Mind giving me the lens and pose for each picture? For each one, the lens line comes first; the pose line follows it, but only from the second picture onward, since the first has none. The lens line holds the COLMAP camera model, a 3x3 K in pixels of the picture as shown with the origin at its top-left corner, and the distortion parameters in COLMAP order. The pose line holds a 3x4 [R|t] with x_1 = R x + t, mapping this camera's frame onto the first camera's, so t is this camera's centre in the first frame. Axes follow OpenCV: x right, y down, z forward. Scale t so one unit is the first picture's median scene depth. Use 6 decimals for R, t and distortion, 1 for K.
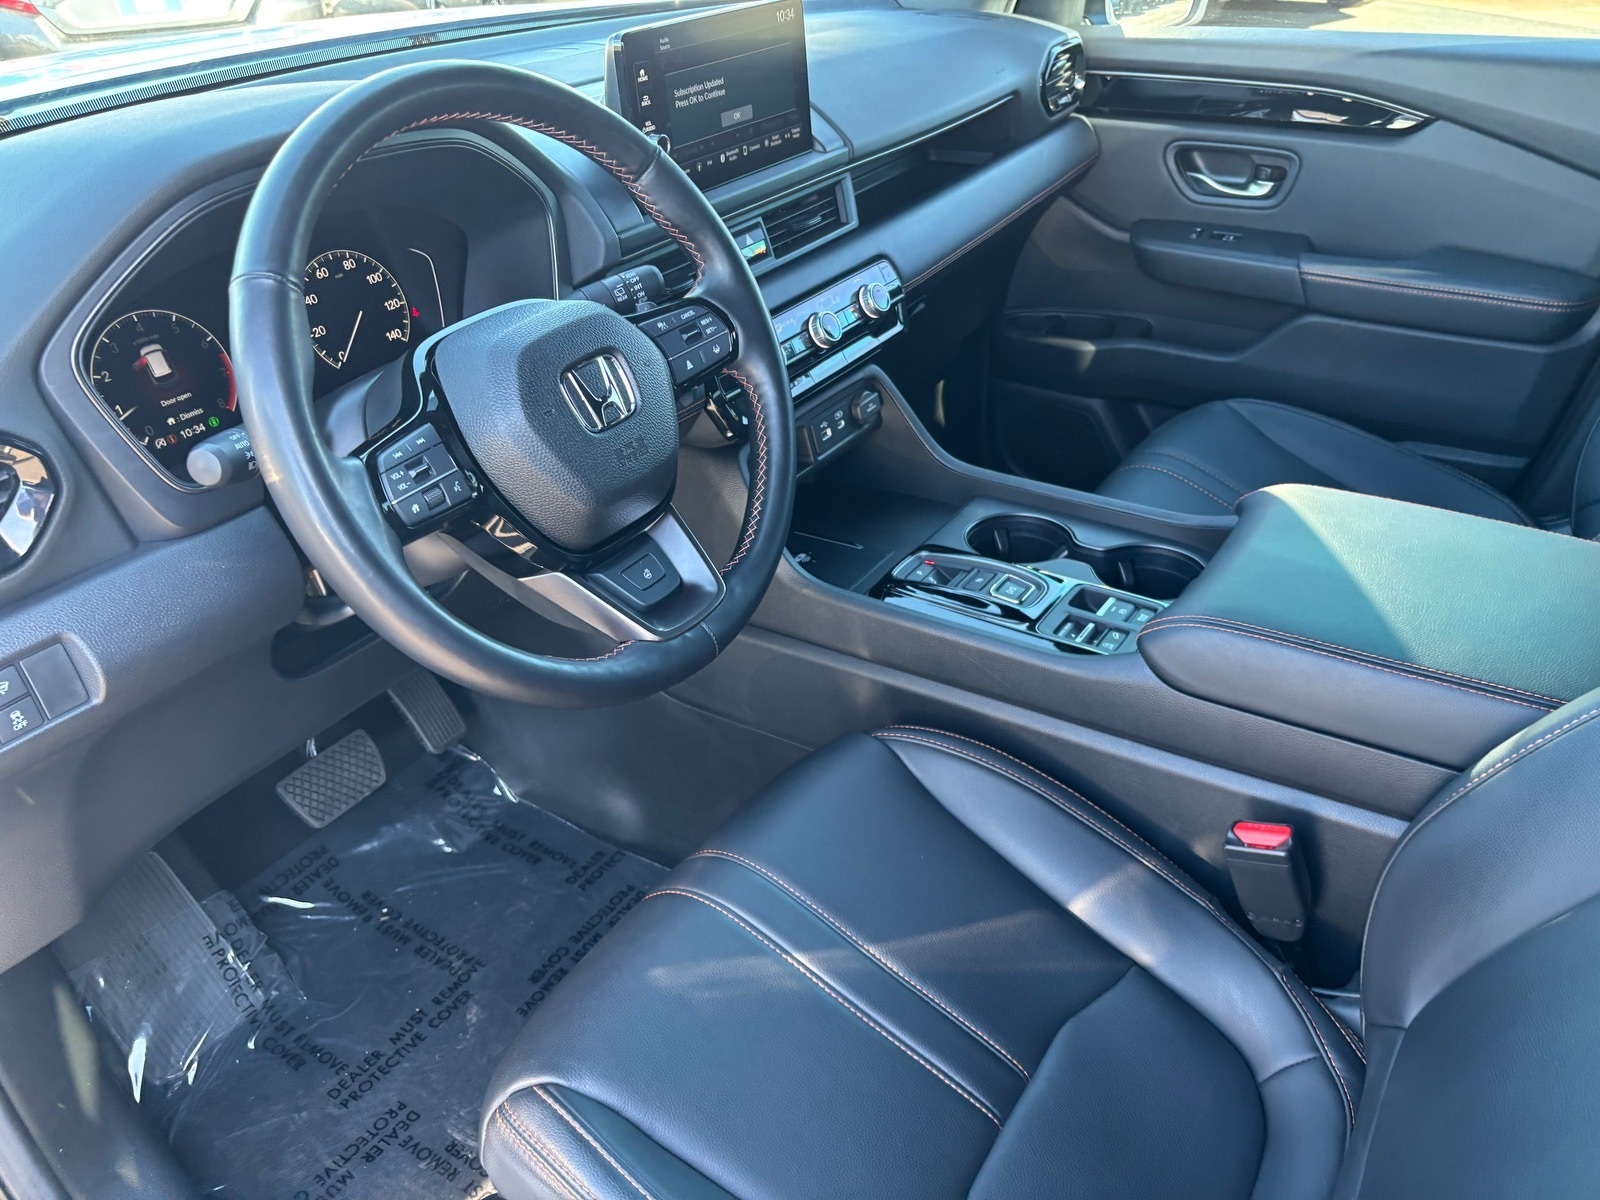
lens RADIAL K [[1228.2, 0, 804.7], [0, 1228.2, 601.3], [0, 0, 1]] dist [0.033825, -0.036651]
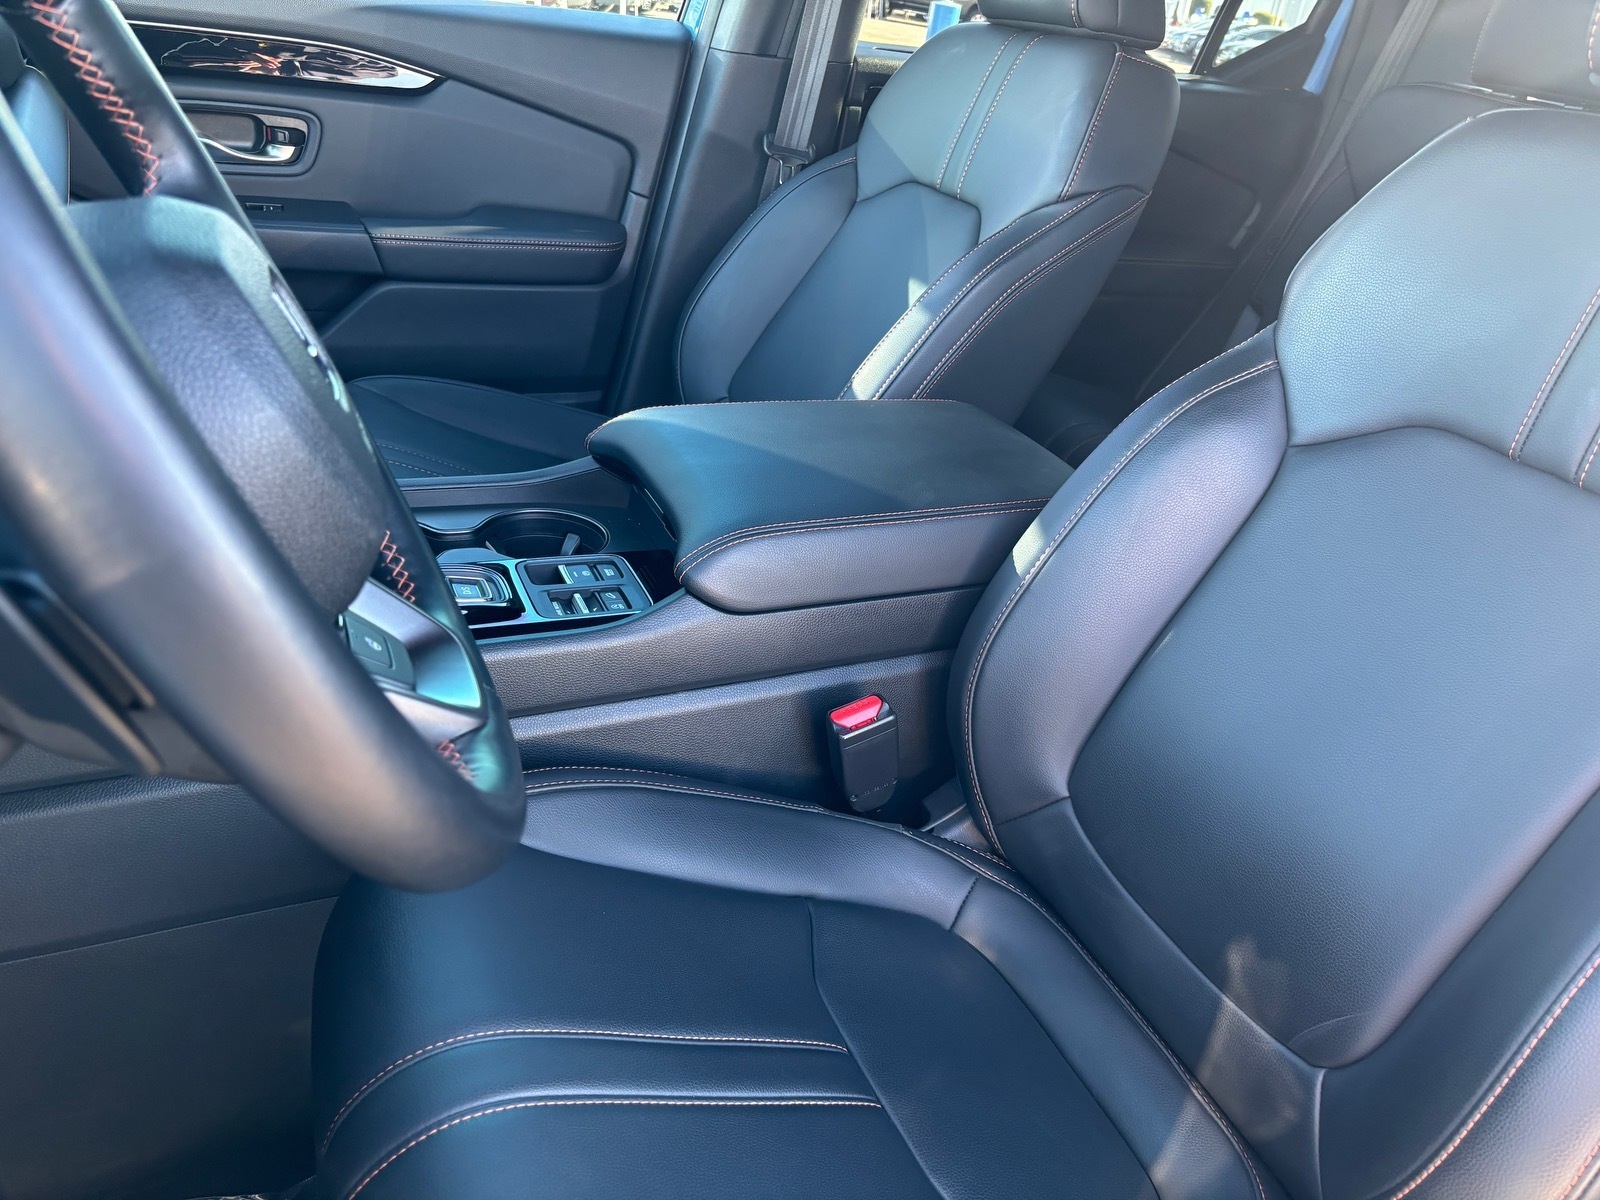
lens RADIAL K [[1228.2, 0, 805.2], [0, 1228.2, 586.9], [0, 0, 1]] dist [0.033825, -0.036651]
pose [[0.533828, -0.286464, 0.795592, -0.345043], [0.319103, 0.939548, 0.124185, -0.039728], [-0.783072, 0.187582, 0.592969, 0.329932]]
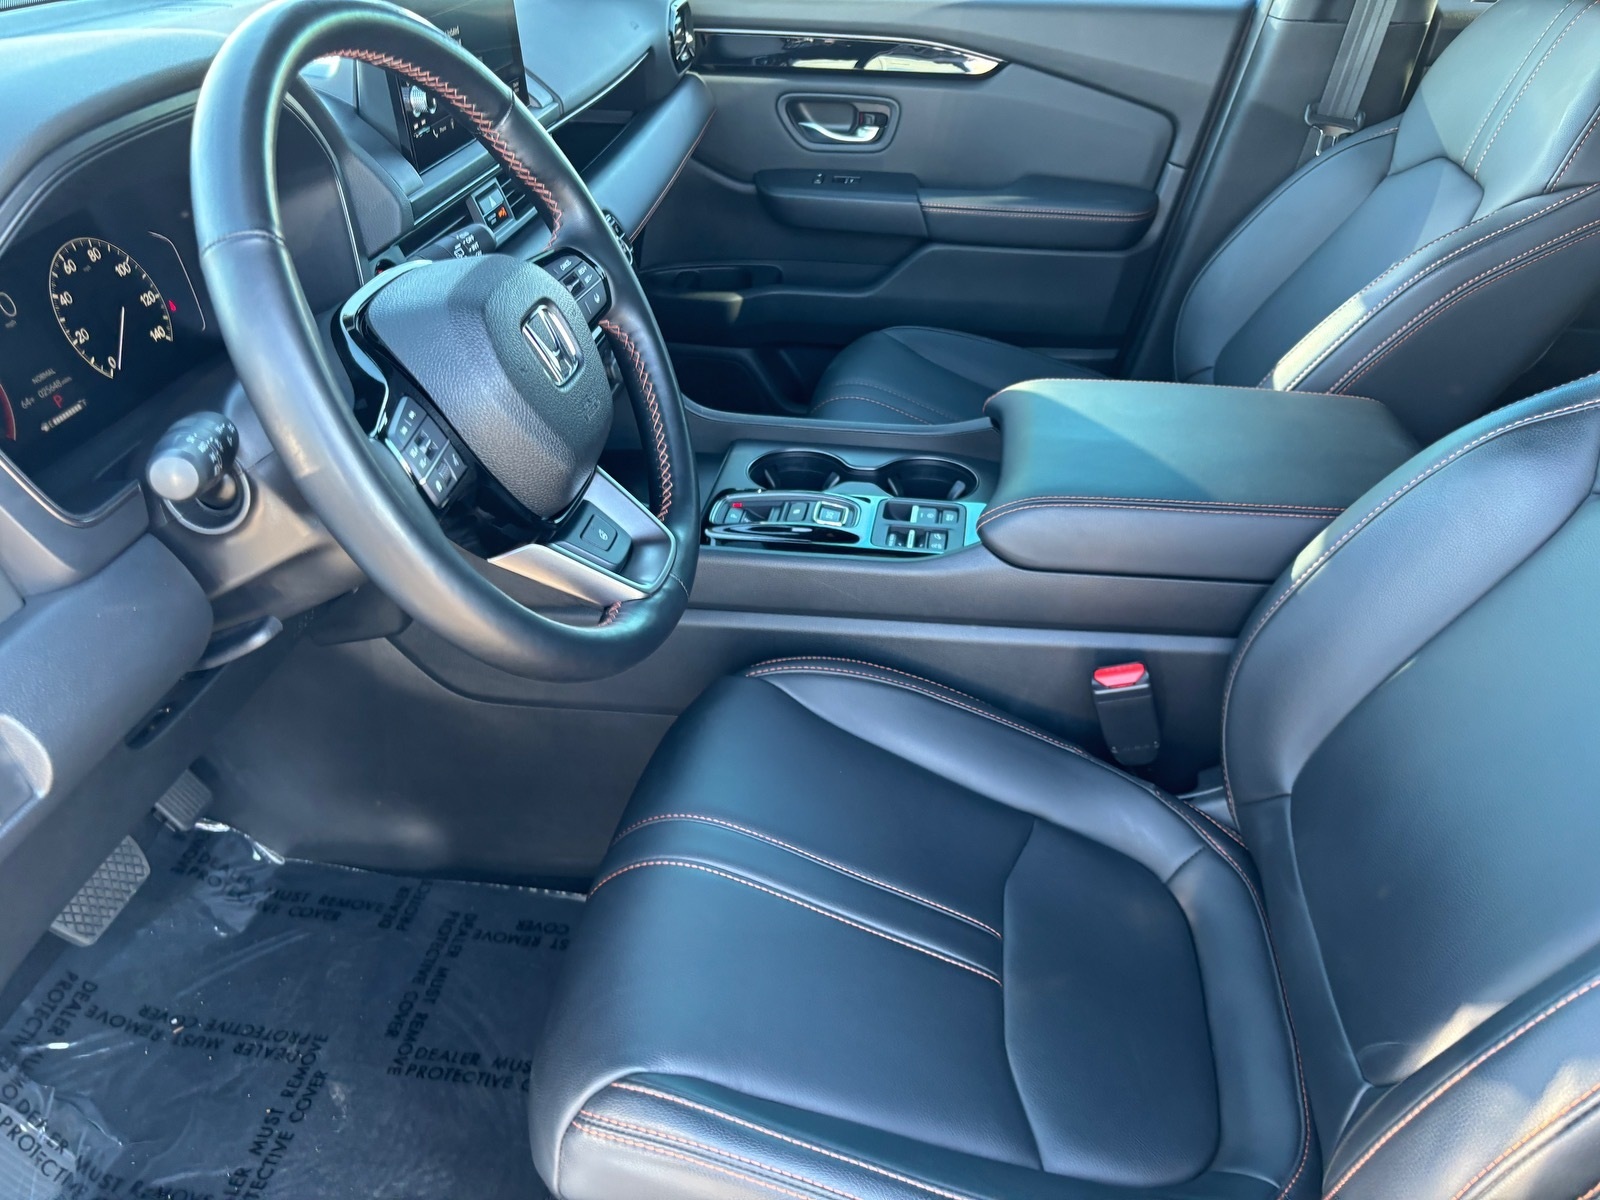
lens RADIAL K [[1228.2, 0, 797.4], [0, 1228.2, 604.1], [0, 0, 1]] dist [0.033825, -0.036651]
pose [[0.908042, -0.196057, 0.370165, -0.248635], [0.191455, 0.980251, 0.049534, 0.008308], [-0.372566, 0.025891, 0.927644, 0.040195]]
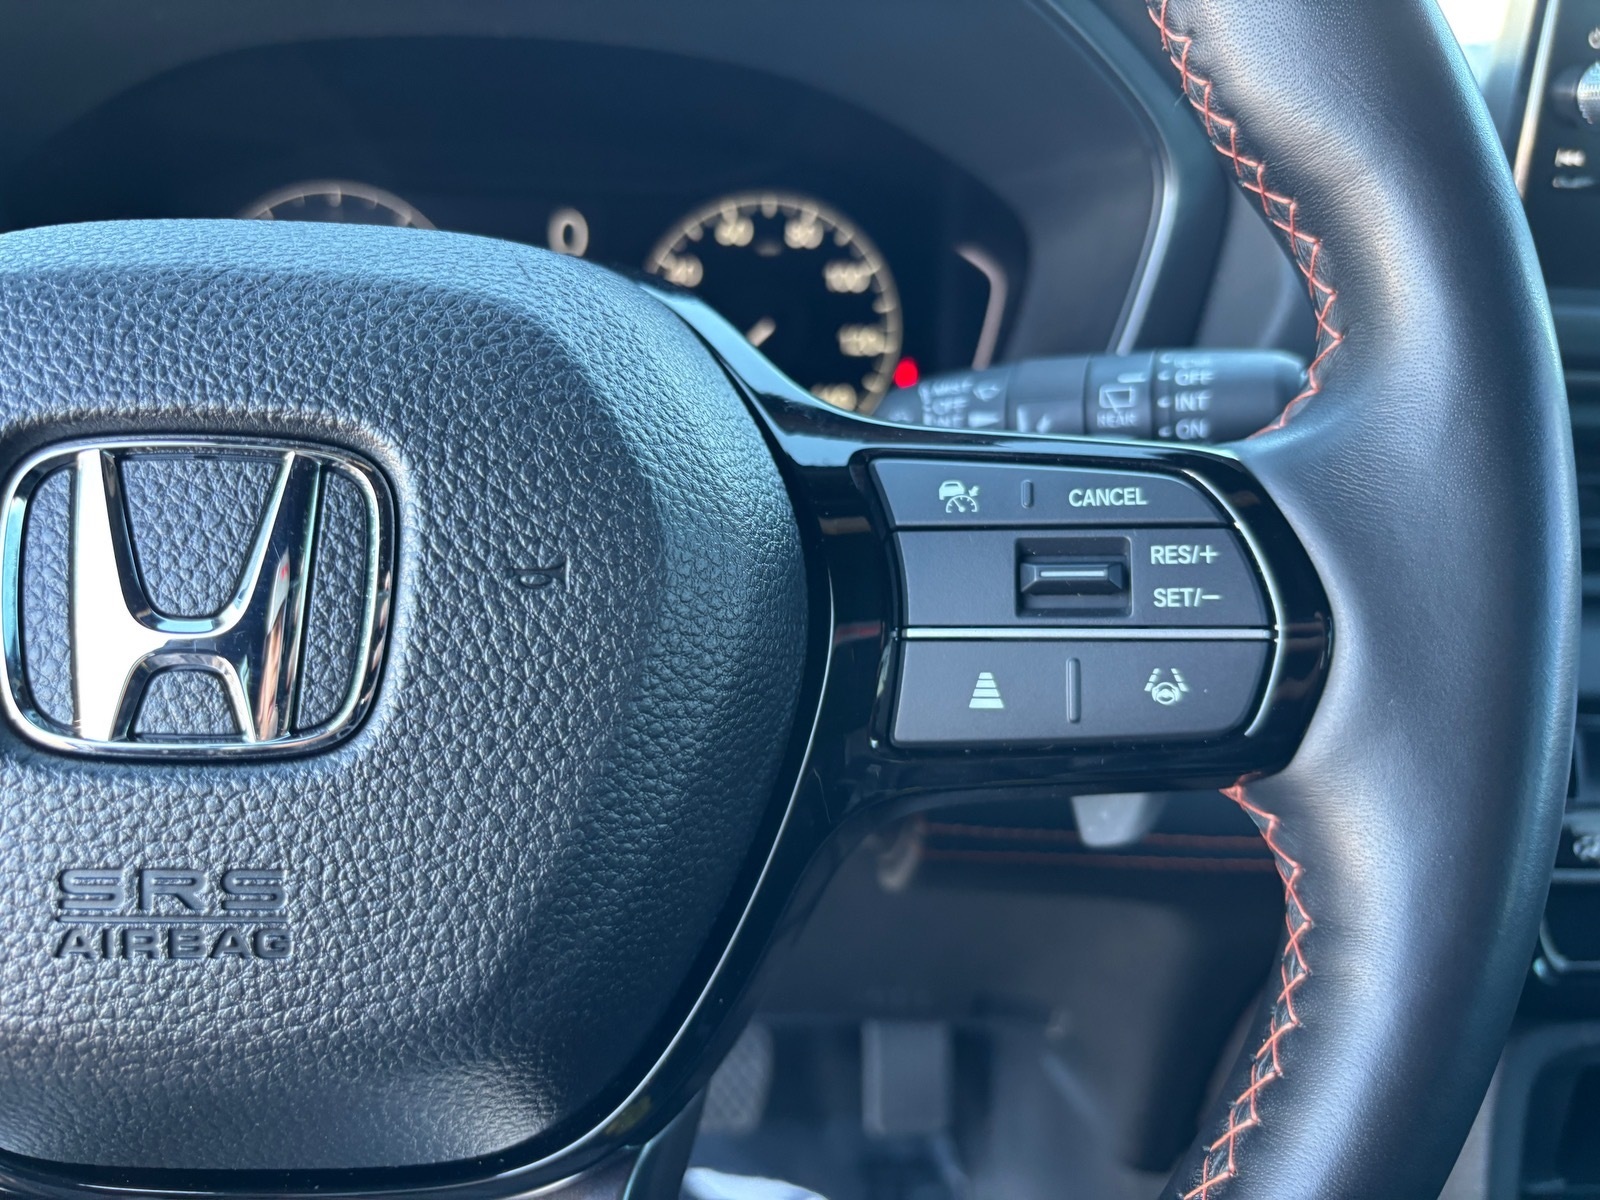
lens RADIAL K [[1228.2, 0, 798.3], [0, 1228.2, 613.5], [0, 0, 1]] dist [0.033825, -0.036651]
pose [[0.583811, 0.379069, -0.717964, 0.030980], [-0.476042, 0.876175, 0.075508, -0.150623], [0.657685, 0.297698, 0.691973, 0.598948]]
